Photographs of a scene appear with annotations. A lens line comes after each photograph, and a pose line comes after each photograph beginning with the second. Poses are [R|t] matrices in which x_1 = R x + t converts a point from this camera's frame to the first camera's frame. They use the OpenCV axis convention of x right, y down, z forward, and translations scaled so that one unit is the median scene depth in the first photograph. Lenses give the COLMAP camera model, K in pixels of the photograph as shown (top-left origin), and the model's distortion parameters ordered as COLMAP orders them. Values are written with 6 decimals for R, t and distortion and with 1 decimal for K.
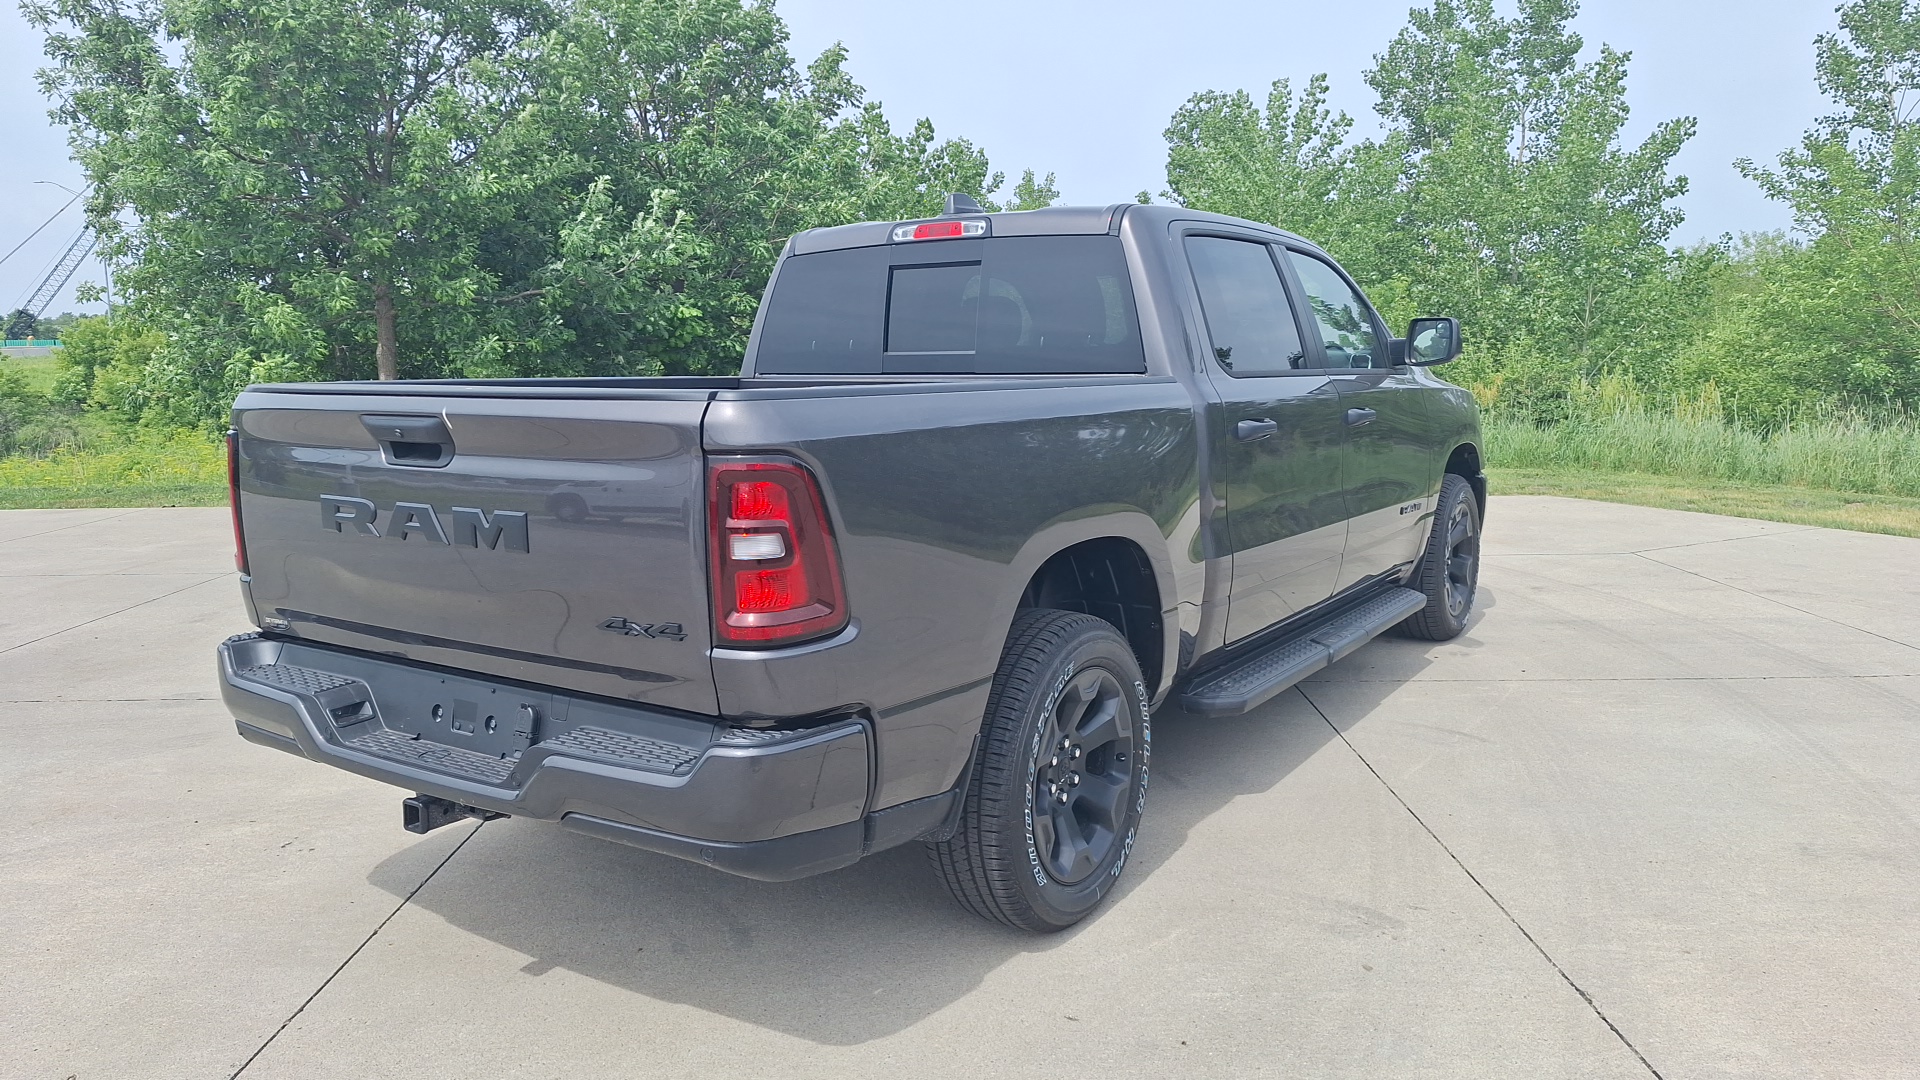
lens RADIAL K [[1334.4, 0, 959.9], [0, 1334.4, 511.0], [0, 0, 1]] dist [0.052267, -0.047797]
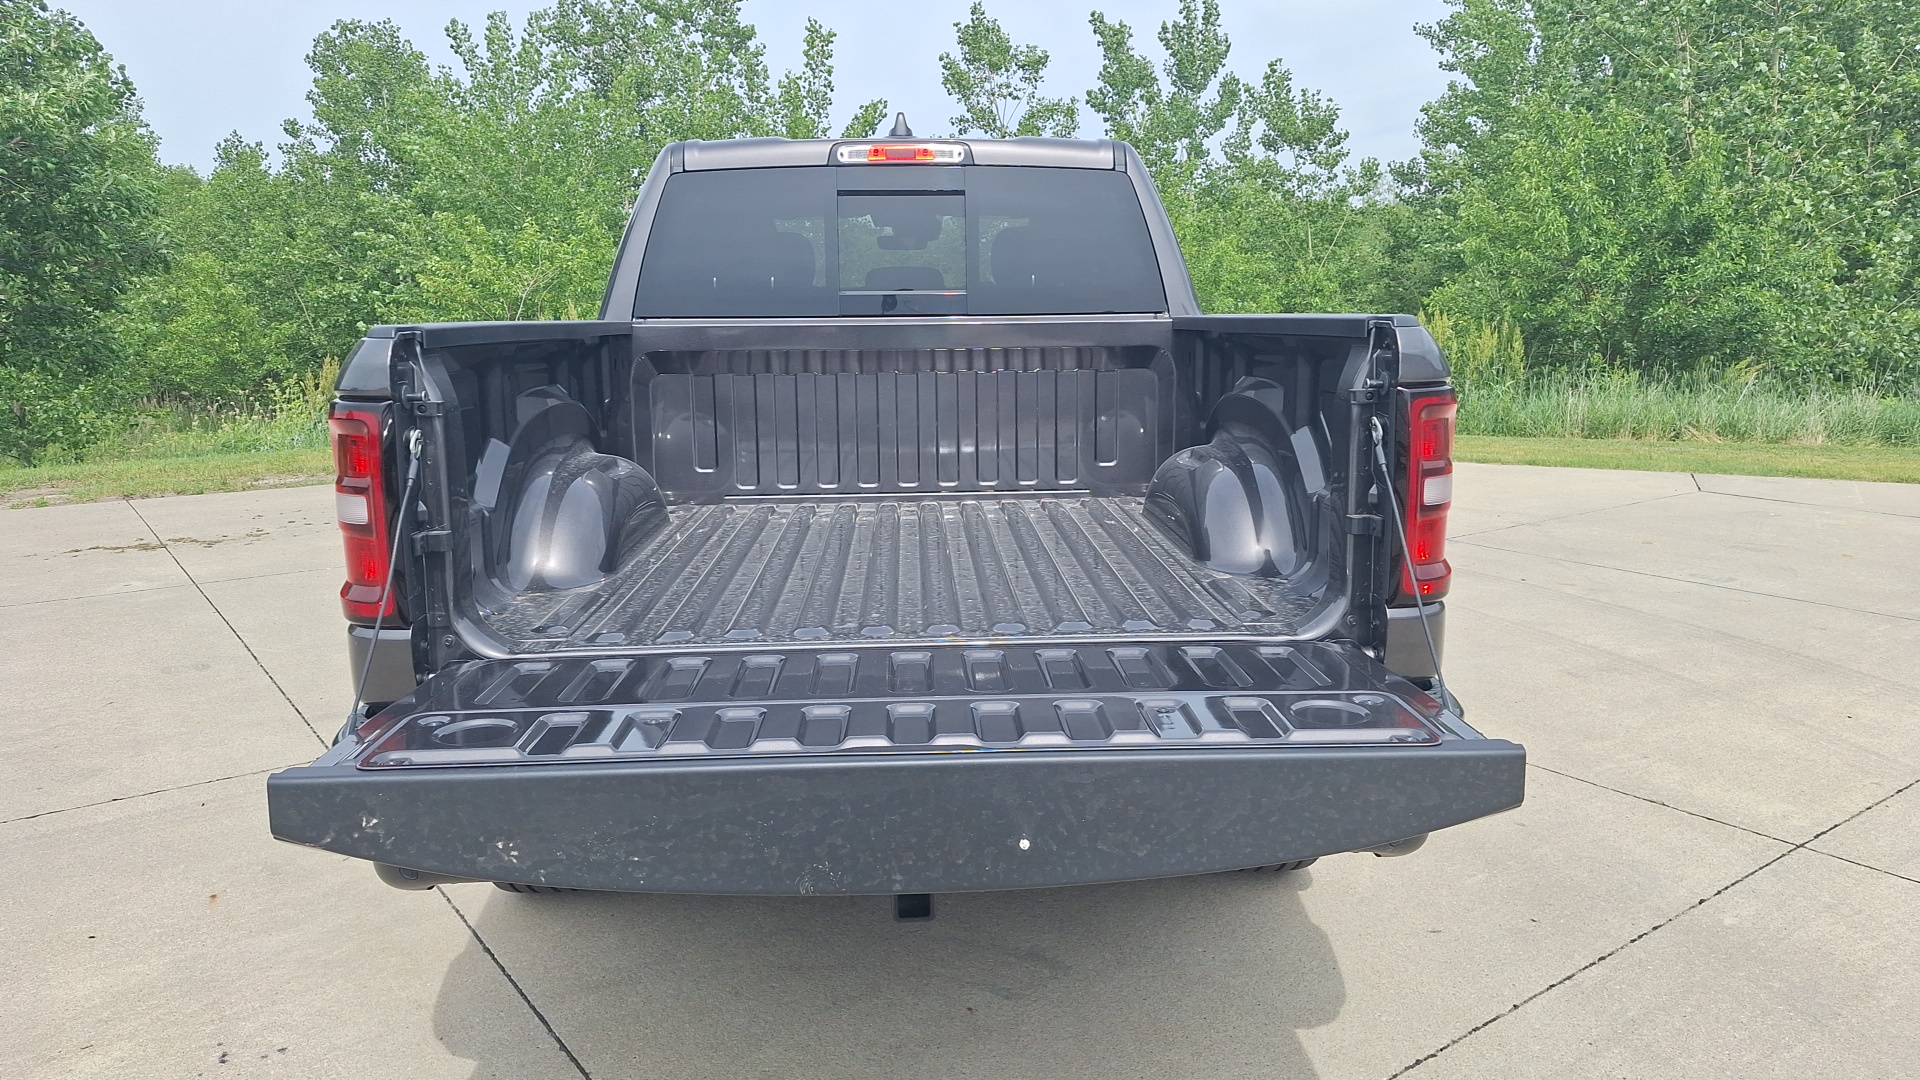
lens RADIAL K [[1334.4, 0, 968.8], [0, 1334.4, 533.6], [0, 0, 1]] dist [0.052267, -0.047797]
pose [[0.808537, -0.094602, 0.580791, -0.513350], [0.068416, 0.995412, 0.066893, -0.014583], [-0.584454, -0.014350, 0.811300, 0.244465]]
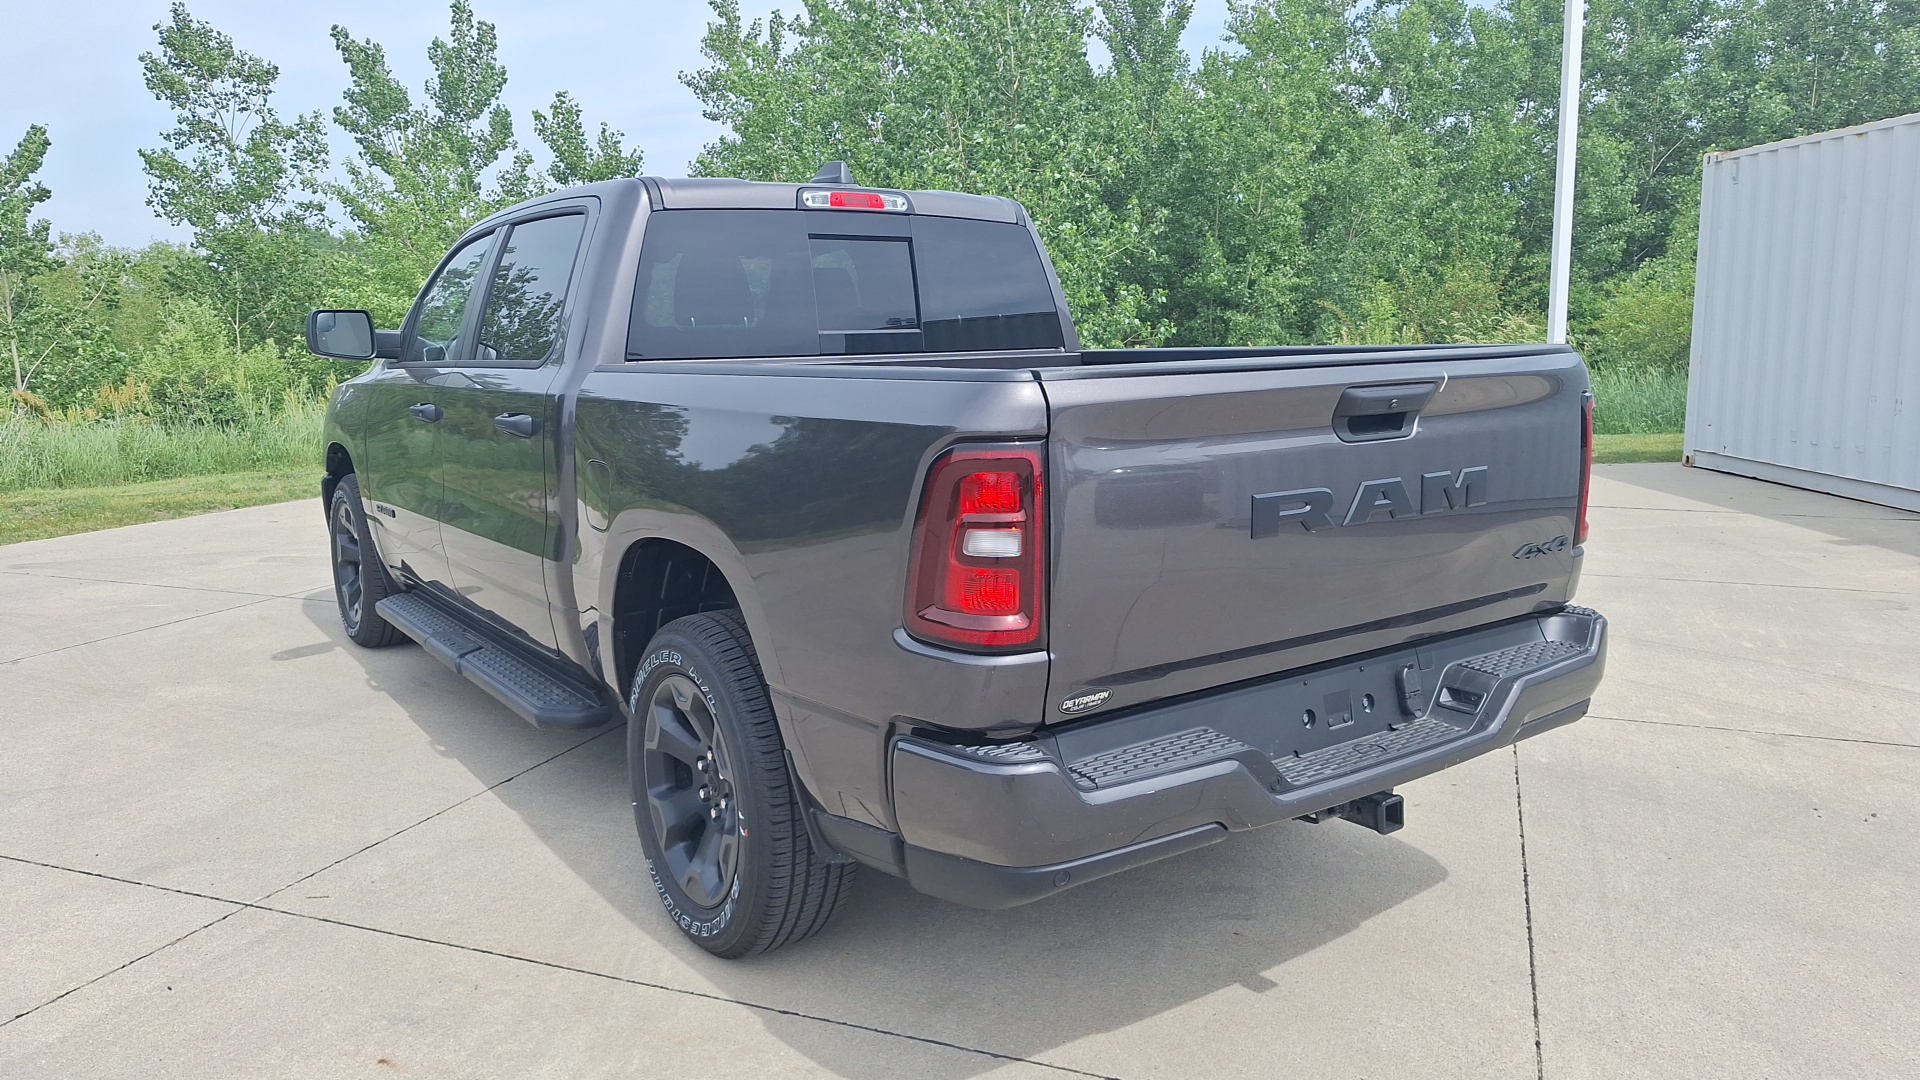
lens RADIAL K [[1334.4, 0, 954.9], [0, 1334.4, 519.8], [0, 0, 1]] dist [0.052267, -0.047797]
pose [[0.365789, -0.126498, 0.922061, -0.875153], [0.123076, 0.988594, 0.086800, -0.060302], [-0.922524, 0.081733, 0.377186, 0.591284]]
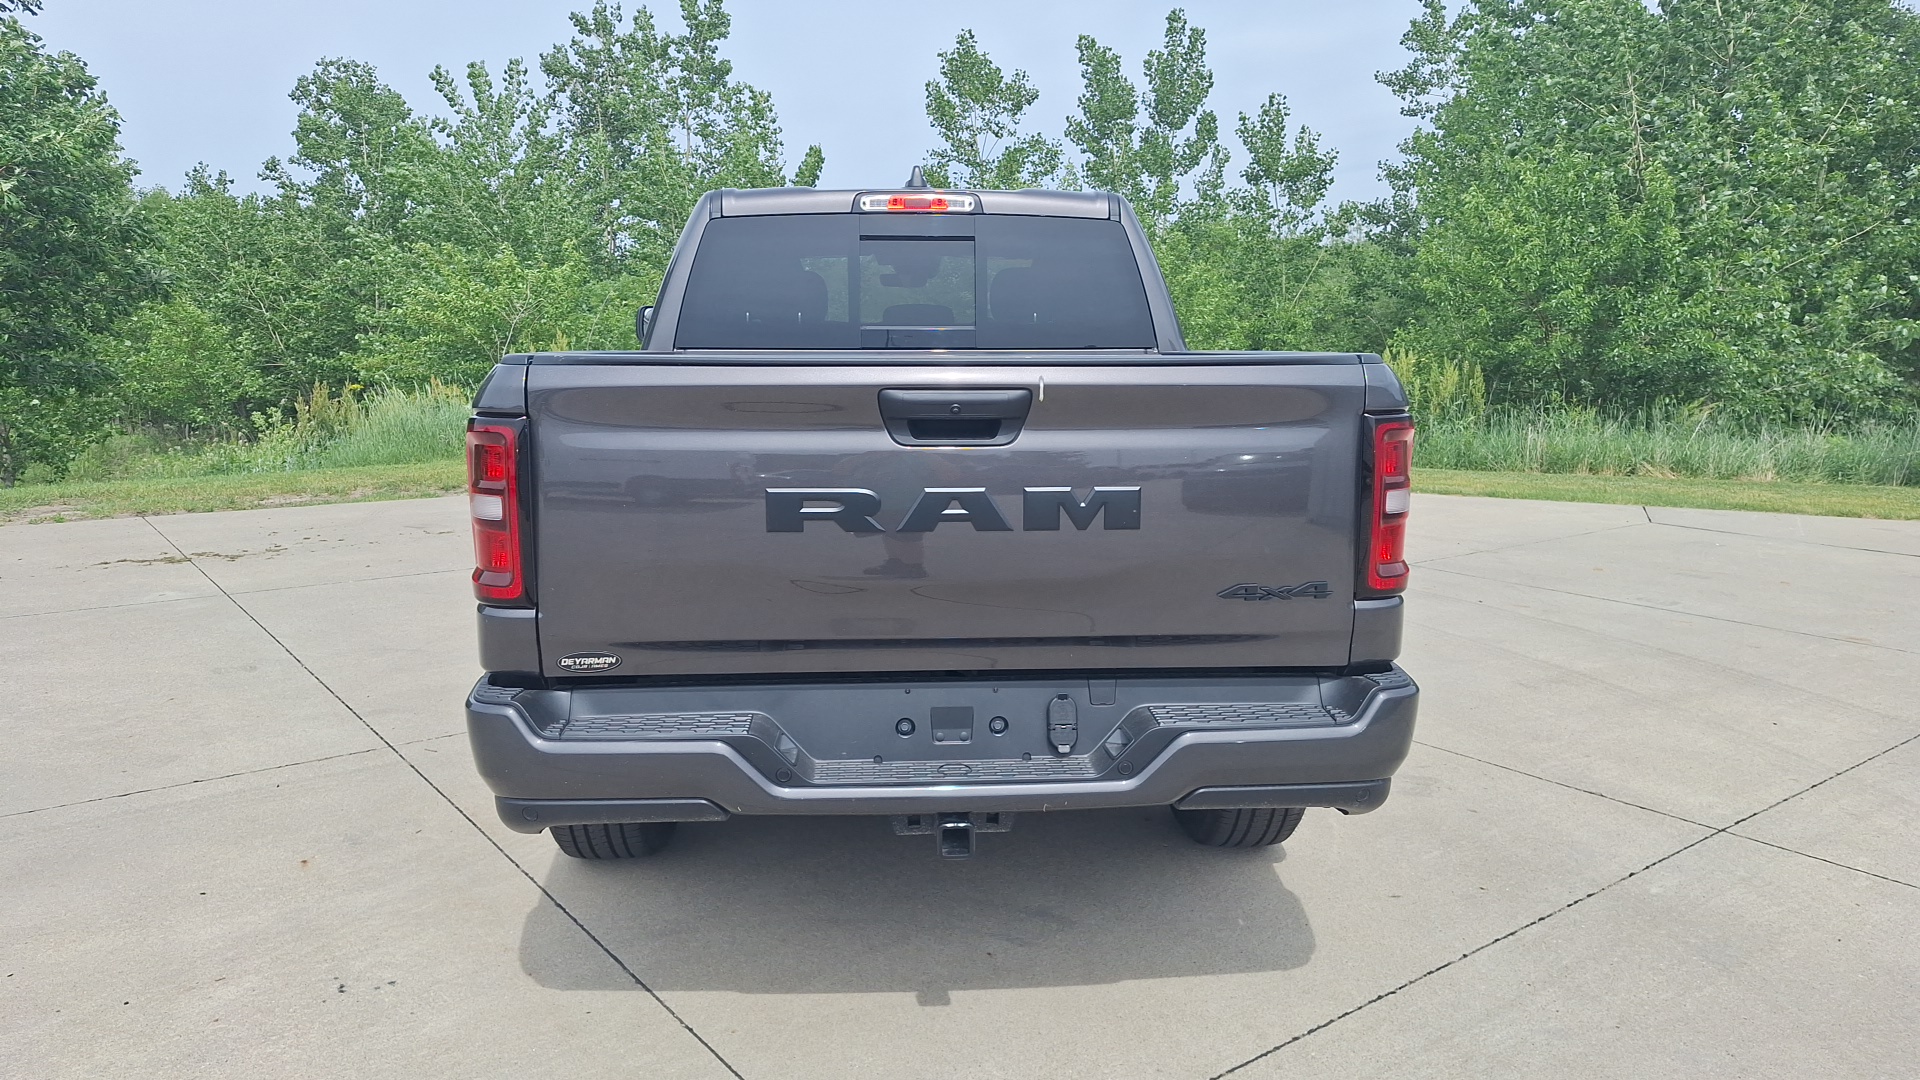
lens RADIAL K [[1334.4, 0, 945.9], [0, 1334.4, 541.2], [0, 0, 1]] dist [0.052267, -0.047797]
pose [[0.804493, -0.076888, 0.588964, -0.590948], [0.058802, 0.997025, 0.049839, -0.008960], [-0.591044, -0.005463, 0.806621, 0.188284]]
